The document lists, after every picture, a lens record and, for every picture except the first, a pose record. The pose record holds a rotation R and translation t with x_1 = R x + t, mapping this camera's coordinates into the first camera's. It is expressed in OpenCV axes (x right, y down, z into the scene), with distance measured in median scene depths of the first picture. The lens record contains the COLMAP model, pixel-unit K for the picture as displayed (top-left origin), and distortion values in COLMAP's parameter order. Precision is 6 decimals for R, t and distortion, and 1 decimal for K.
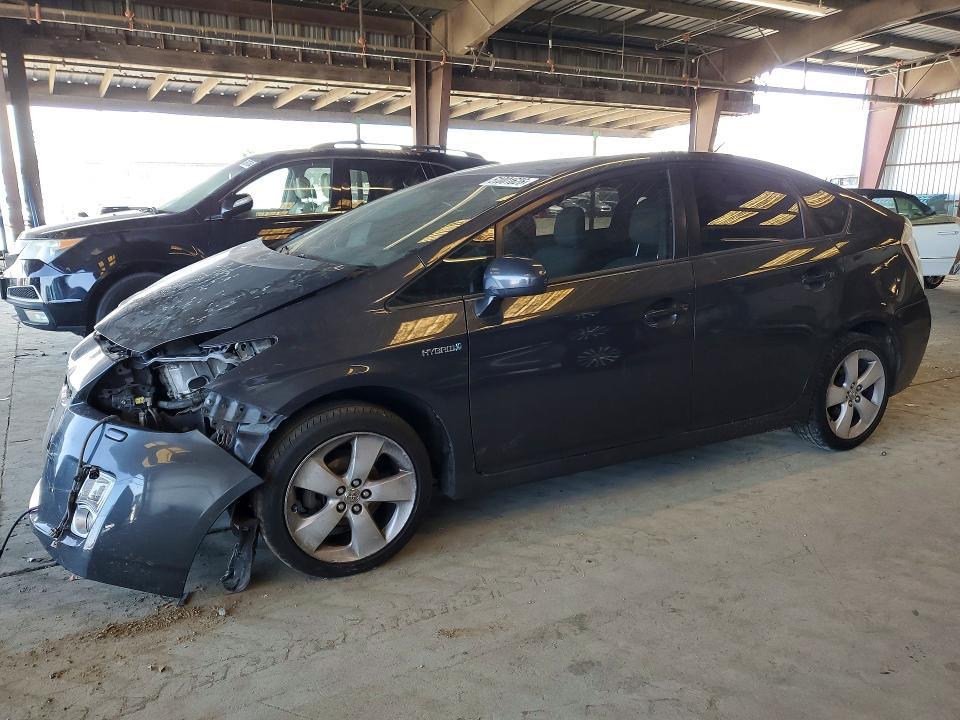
lens RADIAL K [[726.7, 0, 480.0], [0, 726.7, 360.0], [0, 0, 1]] dist [0.027579, -0.011000]
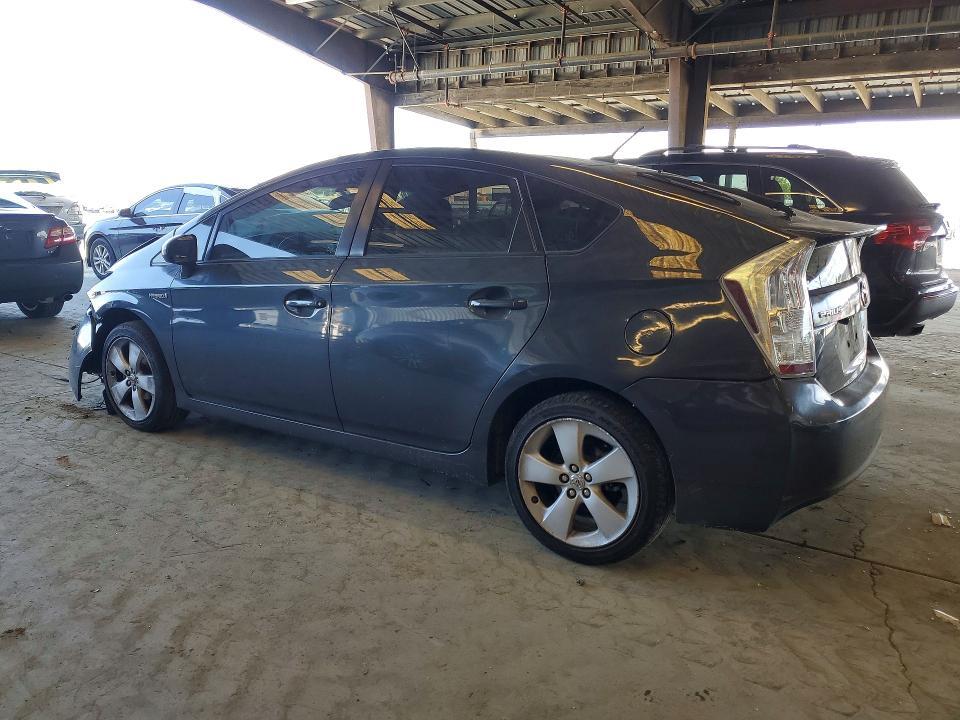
lens RADIAL K [[726.7, 0, 480.0], [0, 726.7, 360.0], [0, 0, 1]] dist [0.027579, -0.011000]
pose [[0.471844, 0.192224, -0.860473, 0.538813], [-0.207860, 0.972688, 0.103311, -0.061483], [0.856830, 0.130112, 0.498912, 0.291731]]
